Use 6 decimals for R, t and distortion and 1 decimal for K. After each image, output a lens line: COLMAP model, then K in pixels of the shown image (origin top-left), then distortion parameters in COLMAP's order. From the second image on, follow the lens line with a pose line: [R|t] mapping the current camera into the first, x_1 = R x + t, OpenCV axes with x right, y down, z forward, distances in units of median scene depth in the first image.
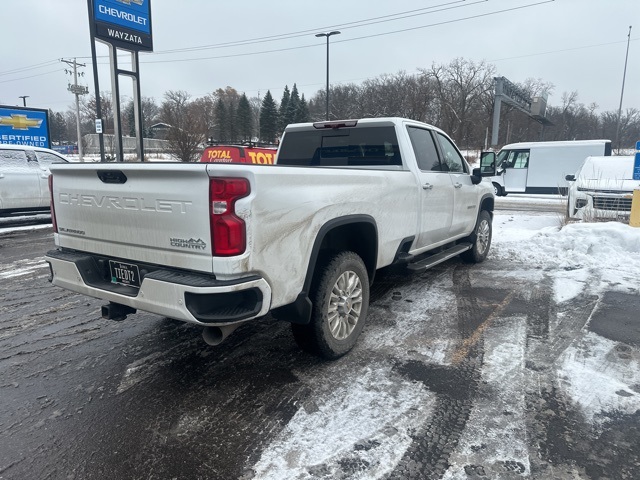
lens RADIAL K [[448.7, 0, 320.3], [0, 448.7, 241.8], [0, 0, 1]] dist [0.041670, -0.052231]
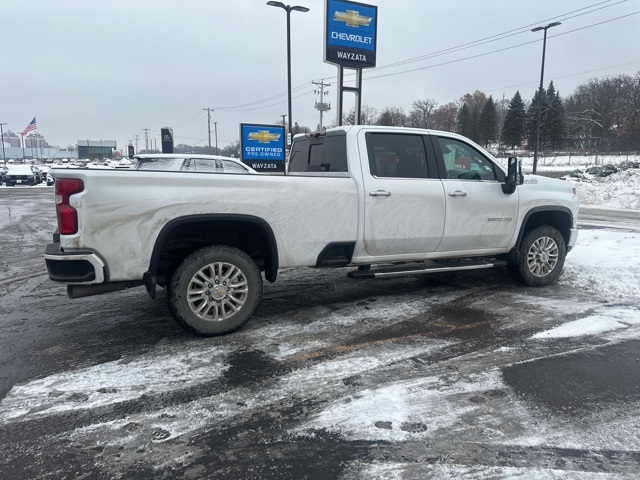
lens RADIAL K [[445.5, 0, 321.4], [0, 445.5, 238.4], [0, 0, 1]] dist [0.056781, -0.074726]
pose [[0.864918, 0.078712, -0.495703, 0.710717], [-0.088297, 0.996086, 0.004105, -0.019664], [0.494086, 0.040218, 0.868482, 0.106567]]
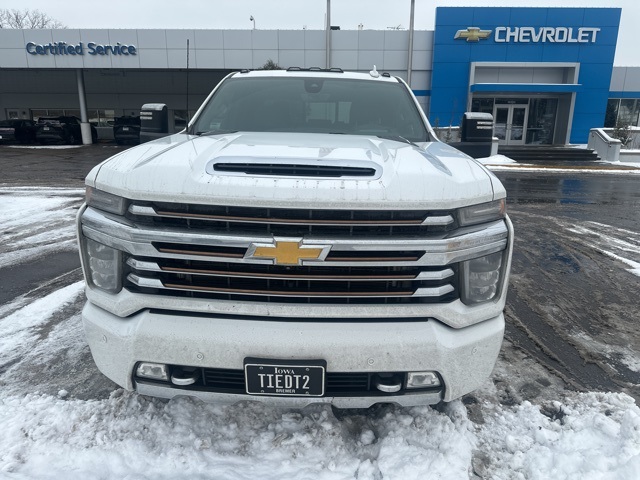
lens RADIAL K [[448.7, 0, 321.2], [0, 448.7, 242.7], [0, 0, 1]] dist [0.041311, -0.048139]
pose [[-0.850745, 0.108175, -0.514325, 0.729828], [-0.114006, 0.917308, 0.381509, -0.400431], [0.513064, 0.383203, -0.768063, 2.318980]]
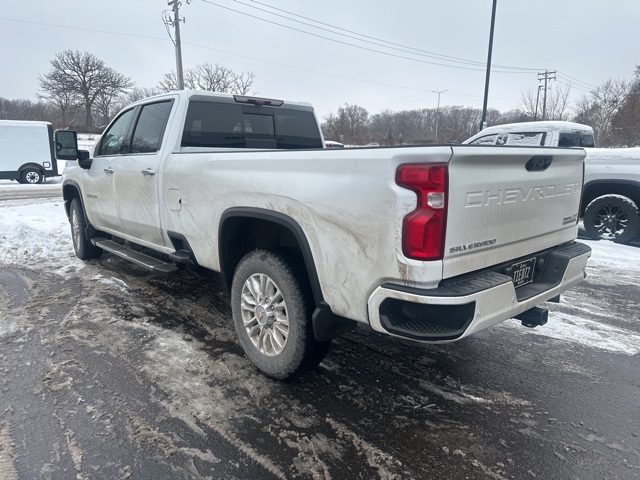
lens RADIAL K [[452.3, 0, 320.6], [0, 452.3, 236.1], [0, 0, 1]] dist [0.042390, -0.051336]
pose [[0.265409, -0.173179, 0.948455, -0.976448], [0.149012, 0.979284, 0.137109, -0.129511], [-0.952551, 0.104941, 0.285716, 0.793339]]
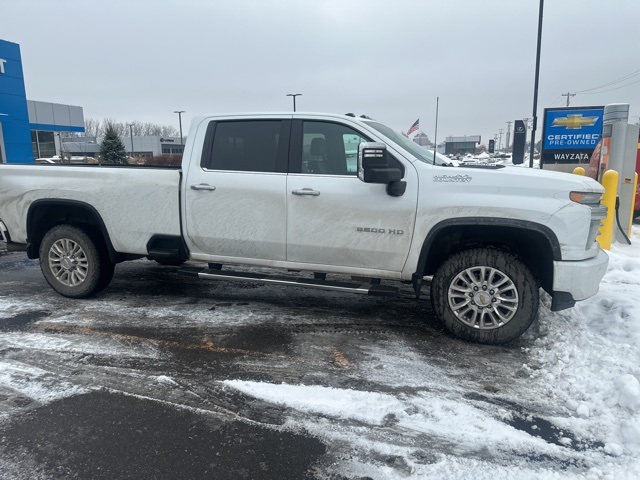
lens RADIAL K [[446.1, 0, 322.8], [0, 446.1, 244.1], [0, 0, 1]] dist [0.049290, -0.061035]
pose [[0.276191, 0.166760, -0.946525, 1.362688], [-0.156880, 0.979446, 0.126783, -0.187730], [0.948213, 0.113474, 0.296676, 1.120991]]
